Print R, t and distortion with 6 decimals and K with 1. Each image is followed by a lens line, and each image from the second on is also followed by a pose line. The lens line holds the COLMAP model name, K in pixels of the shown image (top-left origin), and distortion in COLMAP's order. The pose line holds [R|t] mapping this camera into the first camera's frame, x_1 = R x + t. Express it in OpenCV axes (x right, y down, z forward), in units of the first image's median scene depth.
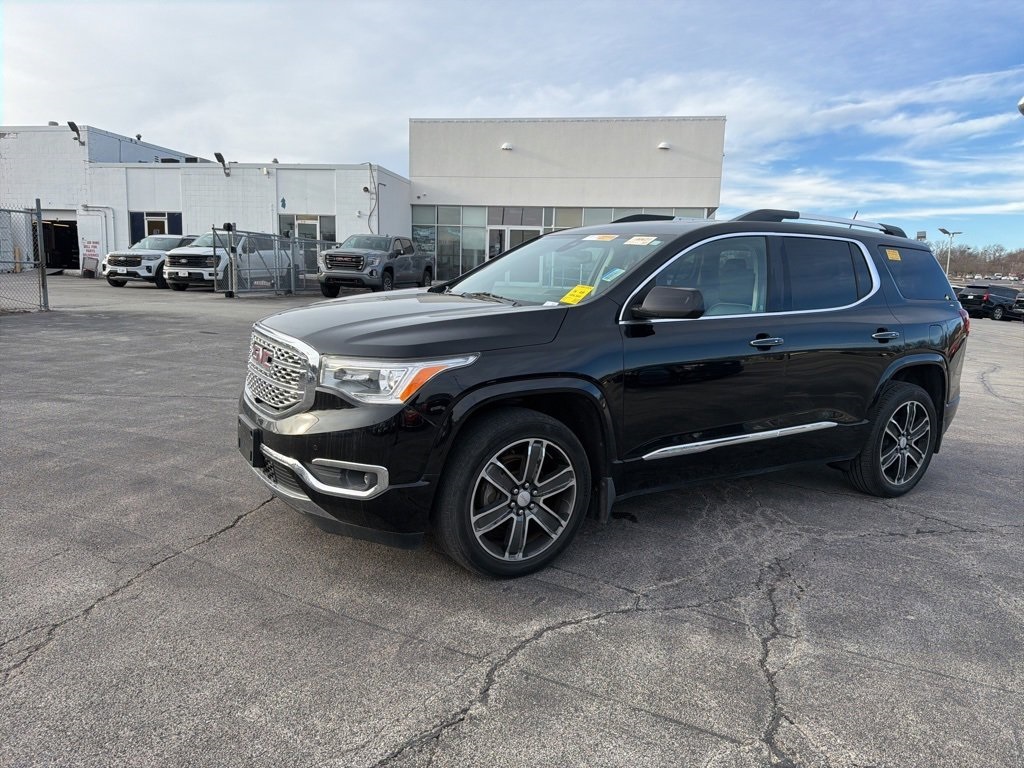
lens RADIAL K [[724.3, 0, 518.1], [0, 724.3, 384.1], [0, 0, 1]] dist [0.056087, -0.080920]
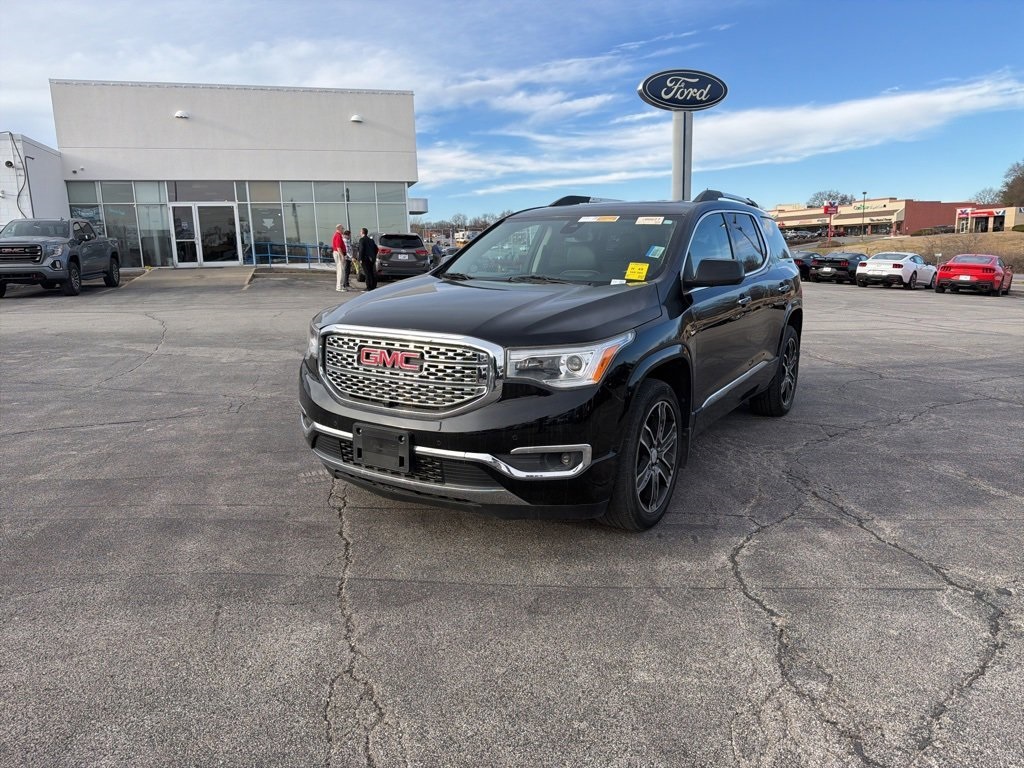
lens RADIAL K [[724.3, 0, 519.2], [0, 724.3, 385.3], [0, 0, 1]] dist [0.056087, -0.080920]
pose [[0.895771, -0.131753, 0.424542, -0.417357], [0.115769, 0.991253, 0.063358, -0.029939], [-0.429176, -0.007606, 0.903189, 0.047540]]
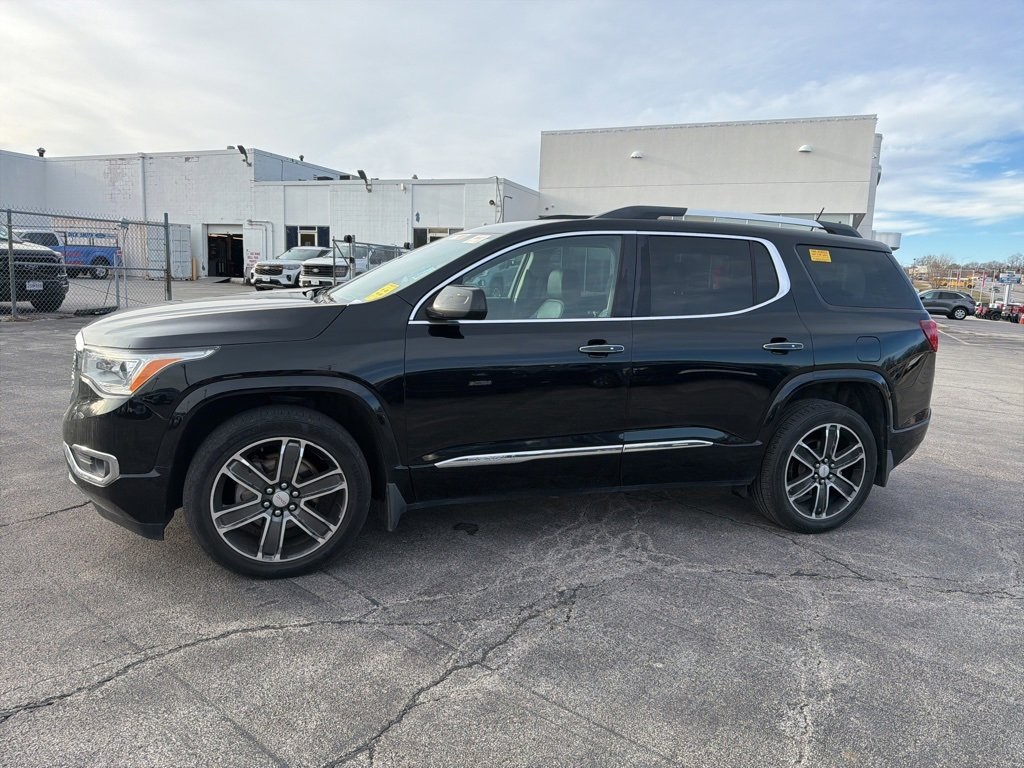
lens RADIAL K [[724.3, 0, 520.3], [0, 724.3, 384.2], [0, 0, 1]] dist [0.056087, -0.080920]
pose [[0.975486, 0.036479, -0.217017, 0.344360], [-0.039880, 0.999140, -0.011315, 0.000998], [0.216418, 0.019692, 0.976102, 0.067303]]
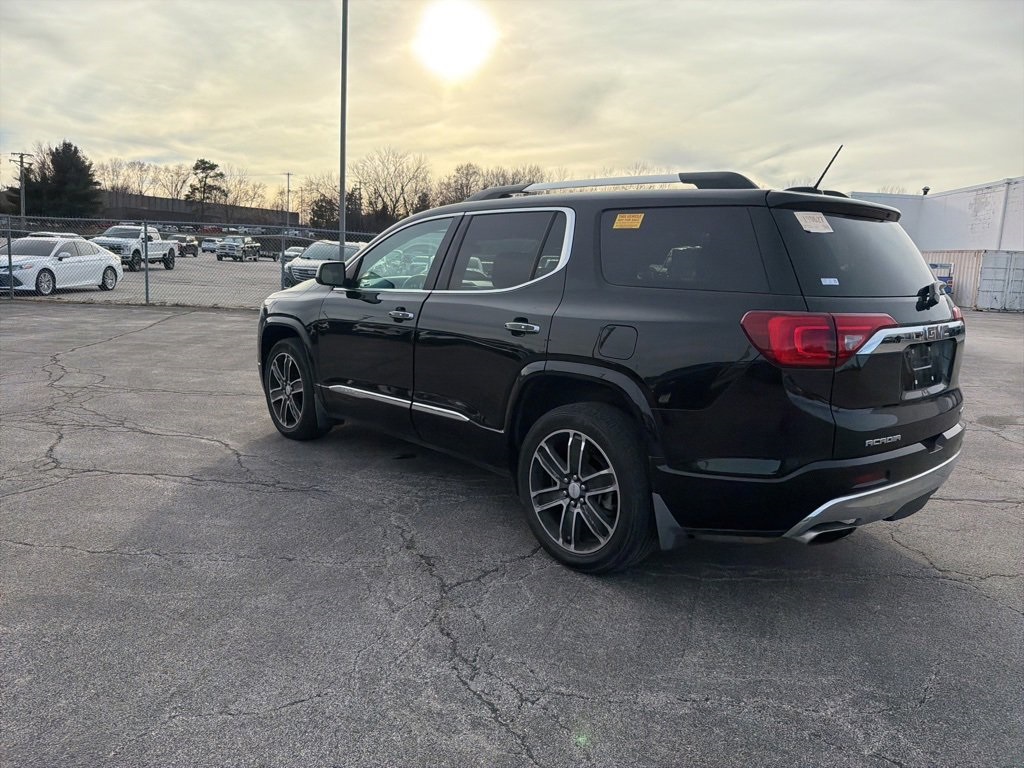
lens RADIAL K [[724.3, 0, 517.5], [0, 724.3, 383.4], [0, 0, 1]] dist [0.056087, -0.080920]
pose [[0.176653, 0.120567, -0.976861, 1.129589], [-0.187000, 0.978504, 0.086953, -0.066408], [0.966346, 0.167312, 0.195402, 0.763880]]
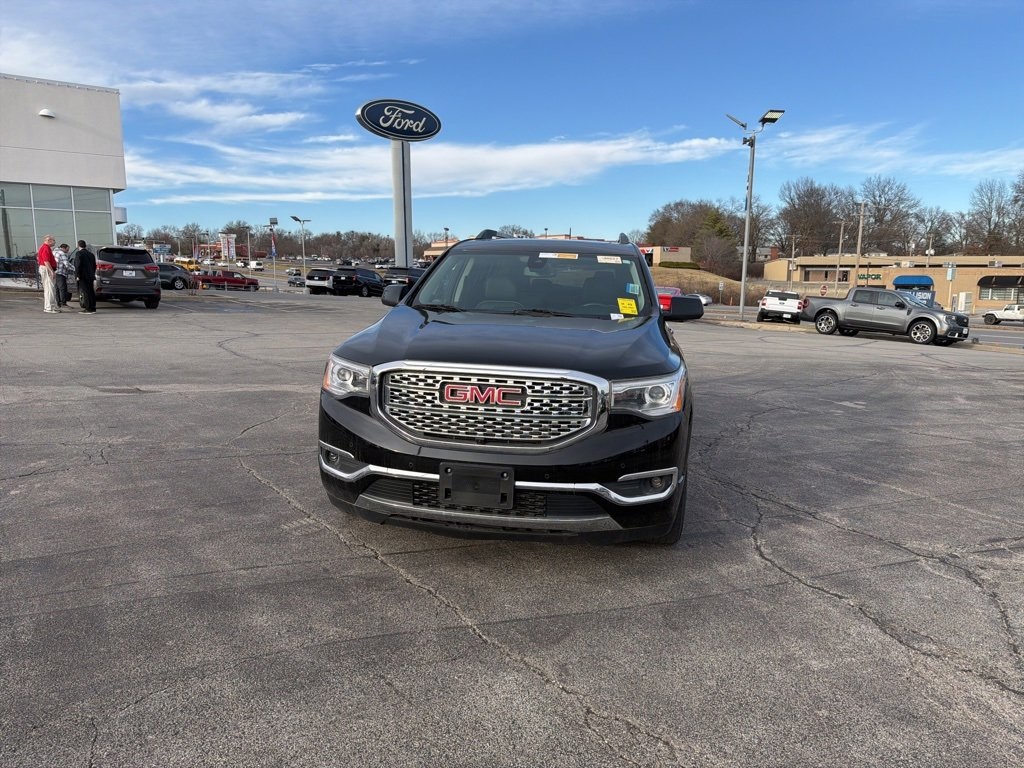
lens RADIAL K [[724.3, 0, 515.0], [0, 724.3, 382.5], [0, 0, 1]] dist [0.056087, -0.080920]
pose [[0.654982, -0.140442, 0.742478, -0.698723], [0.123641, 0.989253, 0.078049, -0.083332], [-0.745460, 0.040680, 0.665308, 0.239349]]
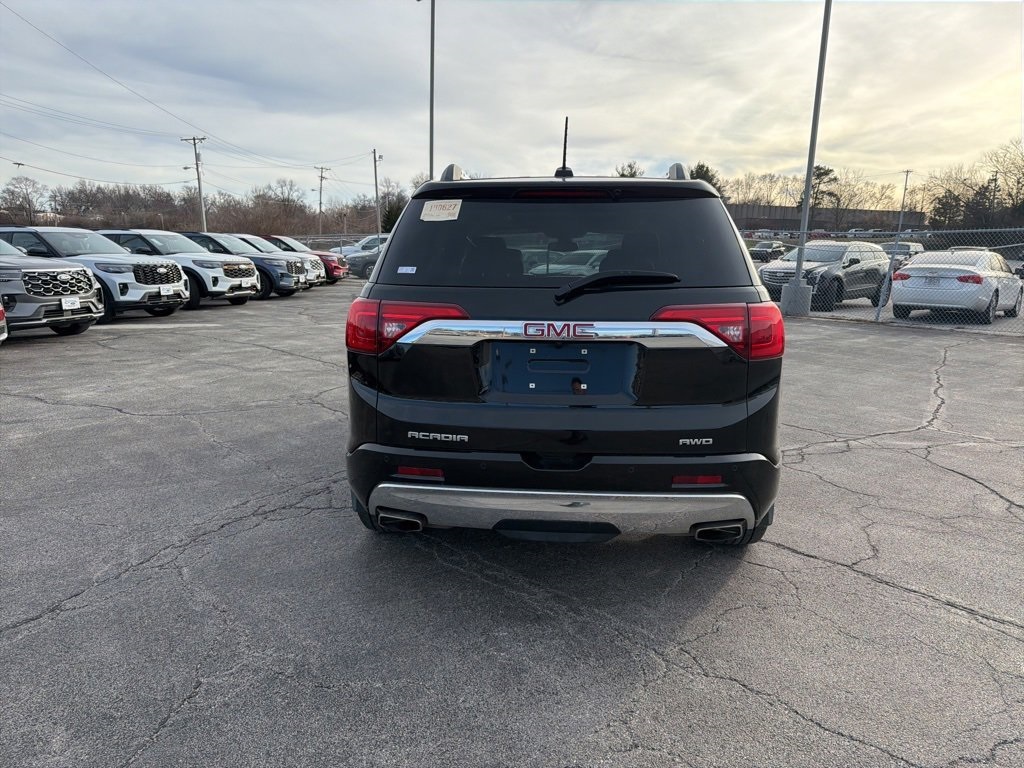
lens RADIAL K [[724.3, 0, 520.8], [0, 724.3, 371.6], [0, 0, 1]] dist [0.056087, -0.080920]
pose [[-0.586705, 0.076116, -0.806216, 1.025039], [-0.174800, 0.960199, 0.217860, -0.197888], [0.790710, 0.268746, -0.550048, 1.472601]]
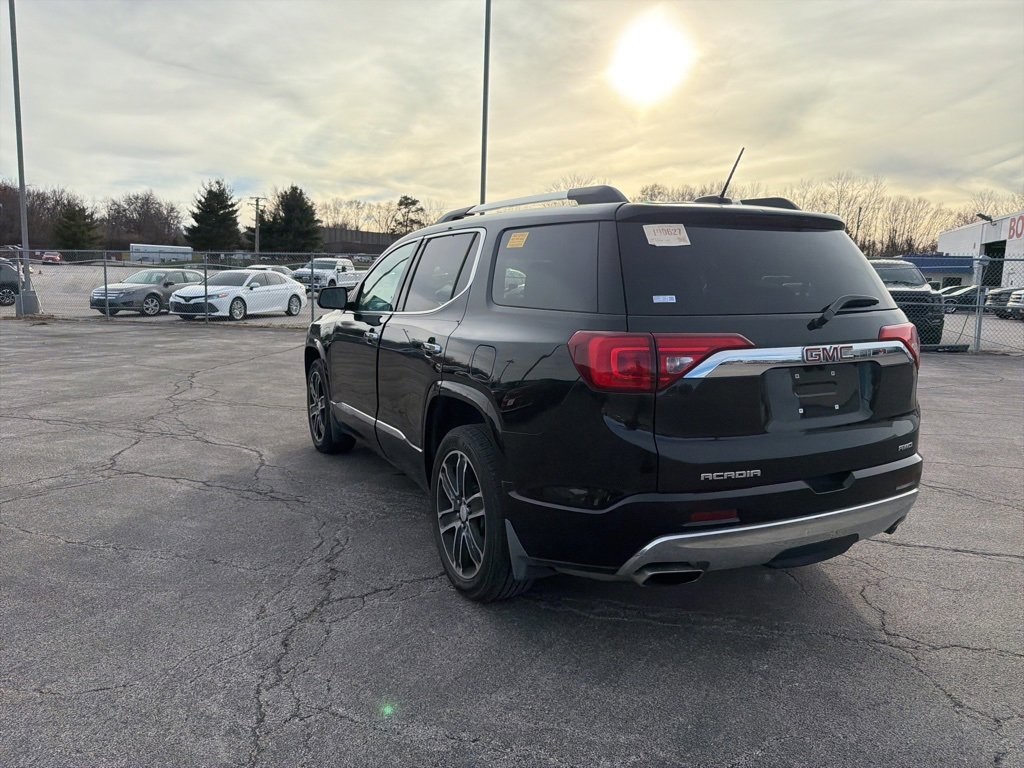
lens RADIAL K [[724.3, 0, 517.3], [0, 724.3, 377.6], [0, 0, 1]] dist [0.056087, -0.080920]
pose [[-0.082057, 0.084356, -0.993051, 1.137701], [-0.180051, 0.978761, 0.098020, -0.114645], [0.980229, 0.186843, -0.065126, 1.026245]]
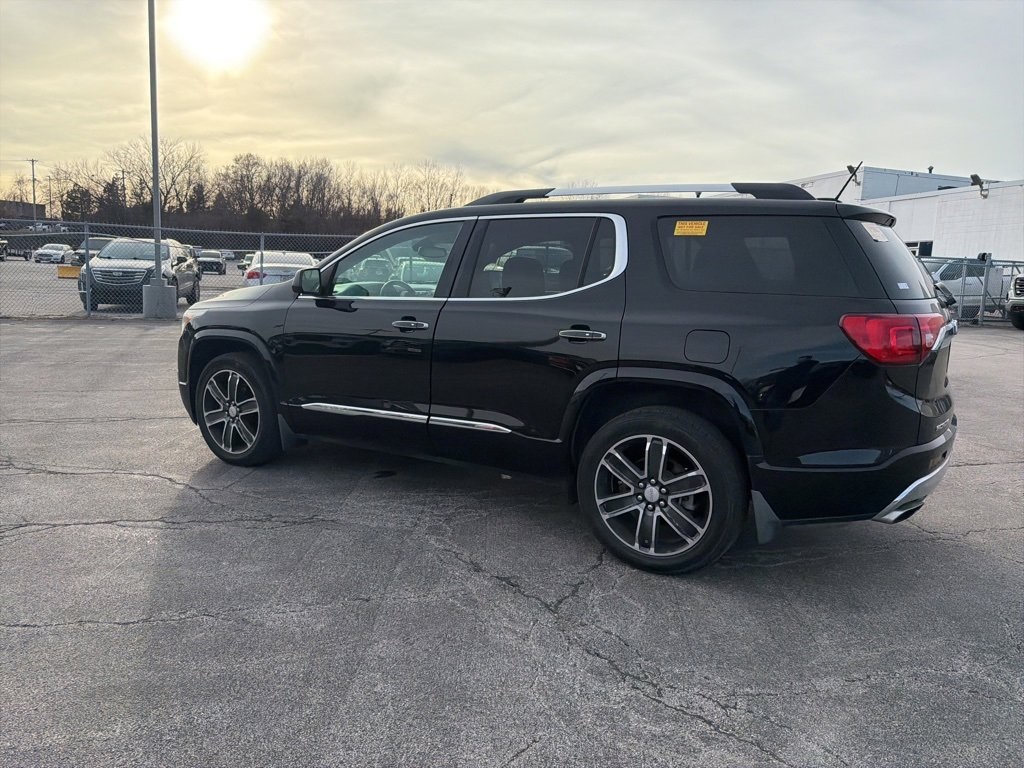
lens RADIAL K [[724.3, 0, 519.7], [0, 724.3, 383.4], [0, 0, 1]] dist [0.056087, -0.080920]
pose [[0.447459, 0.107960, -0.887764, 1.034450], [-0.152311, 0.987383, 0.043305, -0.034700], [0.881239, 0.115839, 0.458257, 0.533154]]
